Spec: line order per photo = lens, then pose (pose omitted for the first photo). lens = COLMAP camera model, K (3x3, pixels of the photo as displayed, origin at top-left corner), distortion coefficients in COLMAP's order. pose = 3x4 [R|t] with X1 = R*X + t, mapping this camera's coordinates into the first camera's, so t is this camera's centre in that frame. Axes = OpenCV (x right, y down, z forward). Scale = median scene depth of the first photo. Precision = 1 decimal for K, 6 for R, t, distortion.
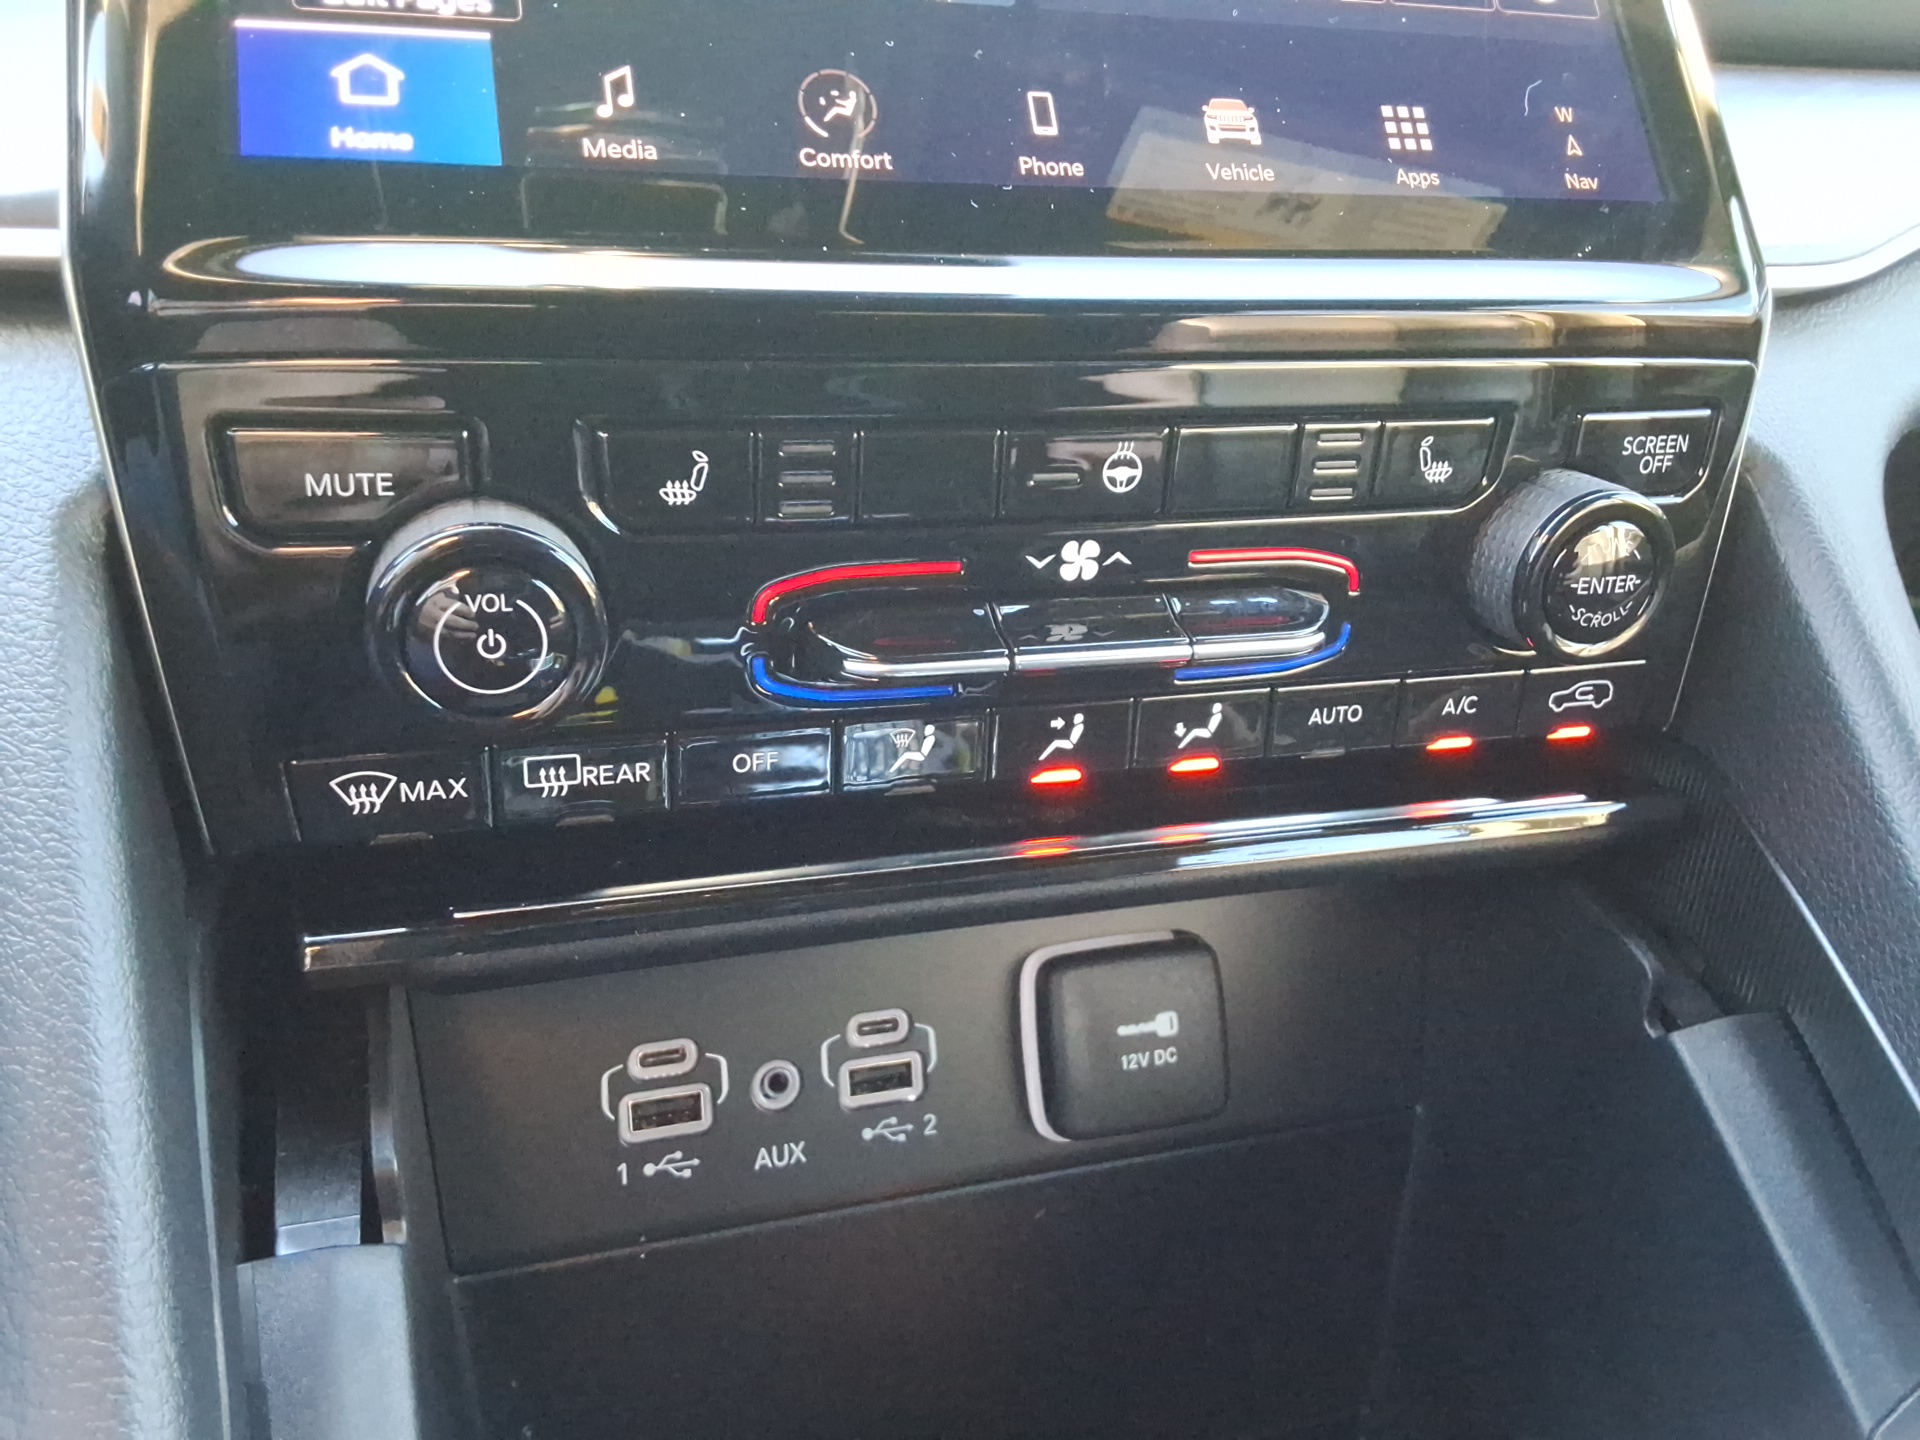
lens RADIAL K [[1543.3, 0, 976.8], [0, 1543.3, 699.3], [0, 0, 1]] dist [0.140766, -0.235870]
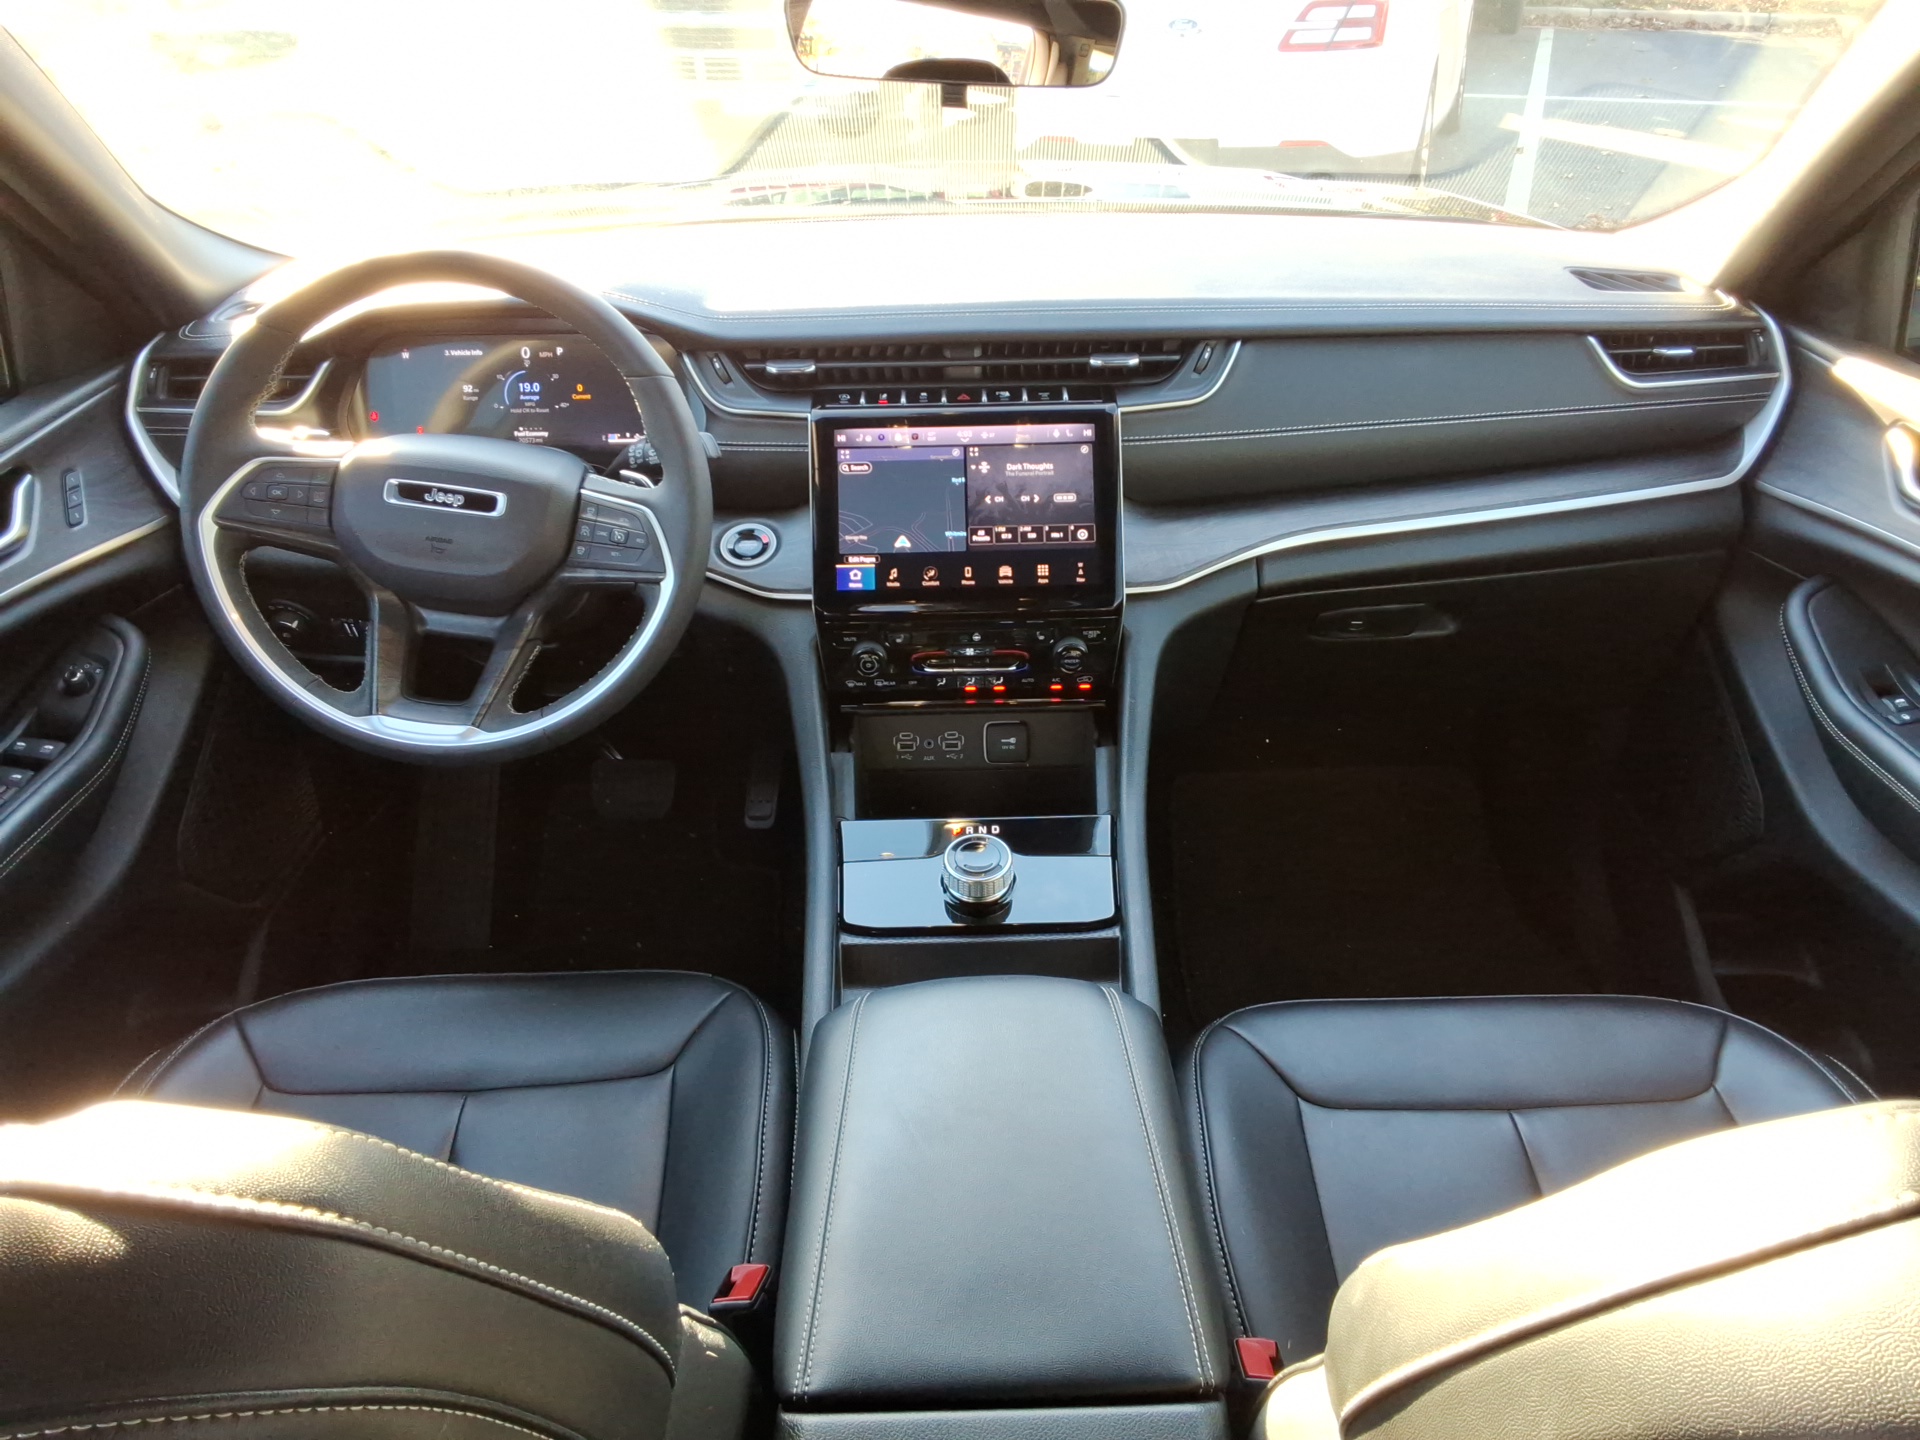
lens RADIAL K [[1543.3, 0, 976.8], [0, 1543.3, 699.3], [0, 0, 1]] dist [0.140766, -0.235870]
pose [[0.952324, 0.087567, -0.292251, 1.741698], [-0.047848, 0.988938, 0.140401, -0.706124], [0.301313, -0.119723, 0.945979, -4.308853]]
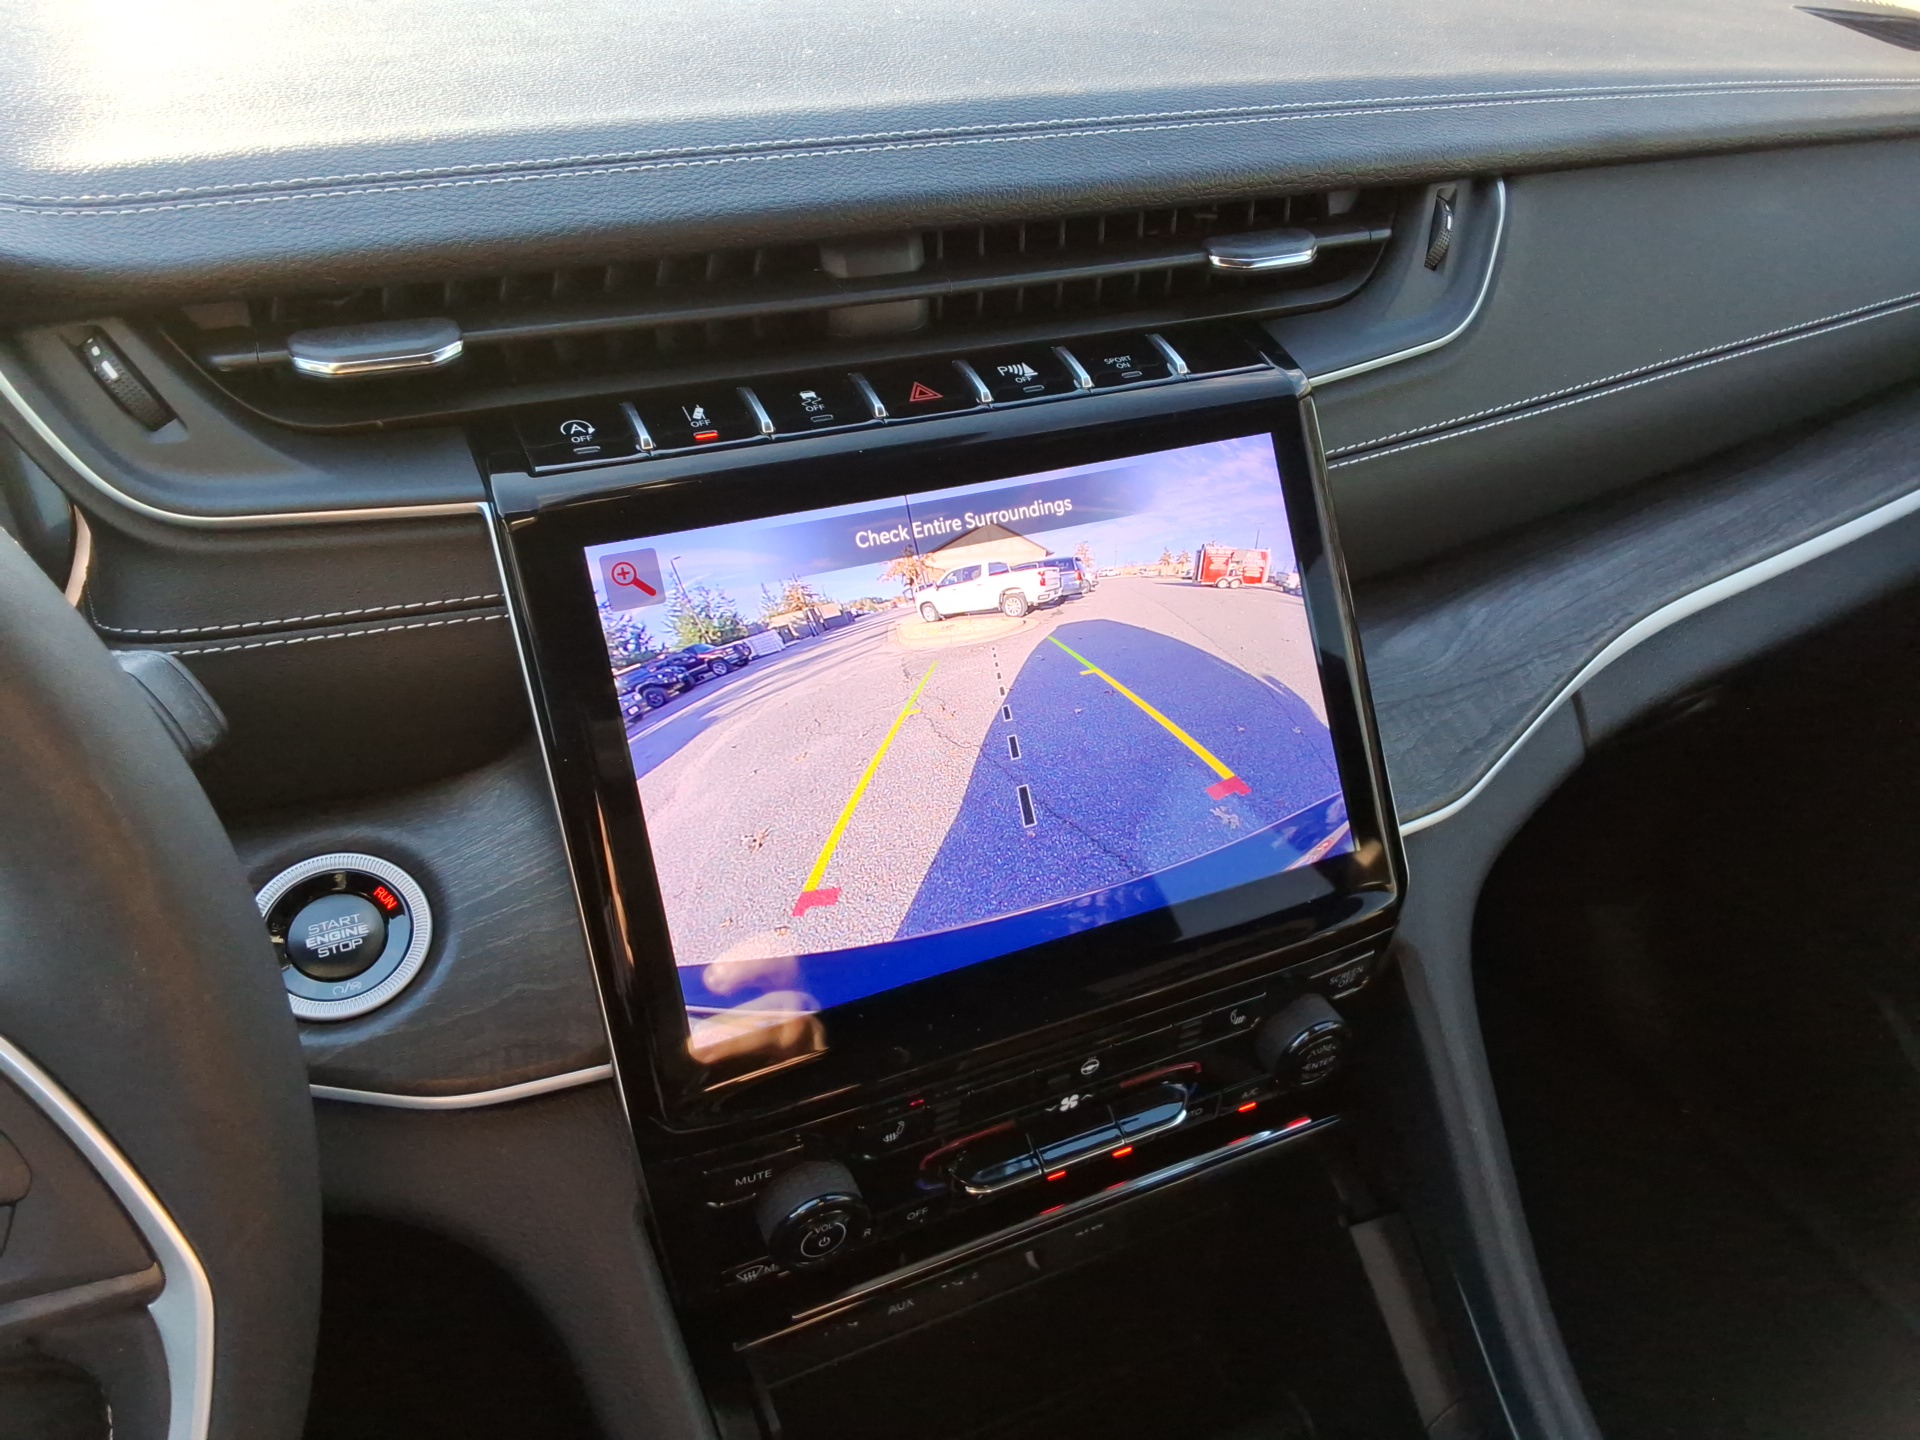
lens RADIAL K [[1543.3, 0, 976.8], [0, 1543.3, 699.3], [0, 0, 1]] dist [0.140766, -0.235870]
pose [[0.992177, -0.062053, 0.108325, -0.243267], [0.032500, 0.966183, 0.255801, -1.130993], [-0.120535, -0.250279, 0.960641, -0.821513]]
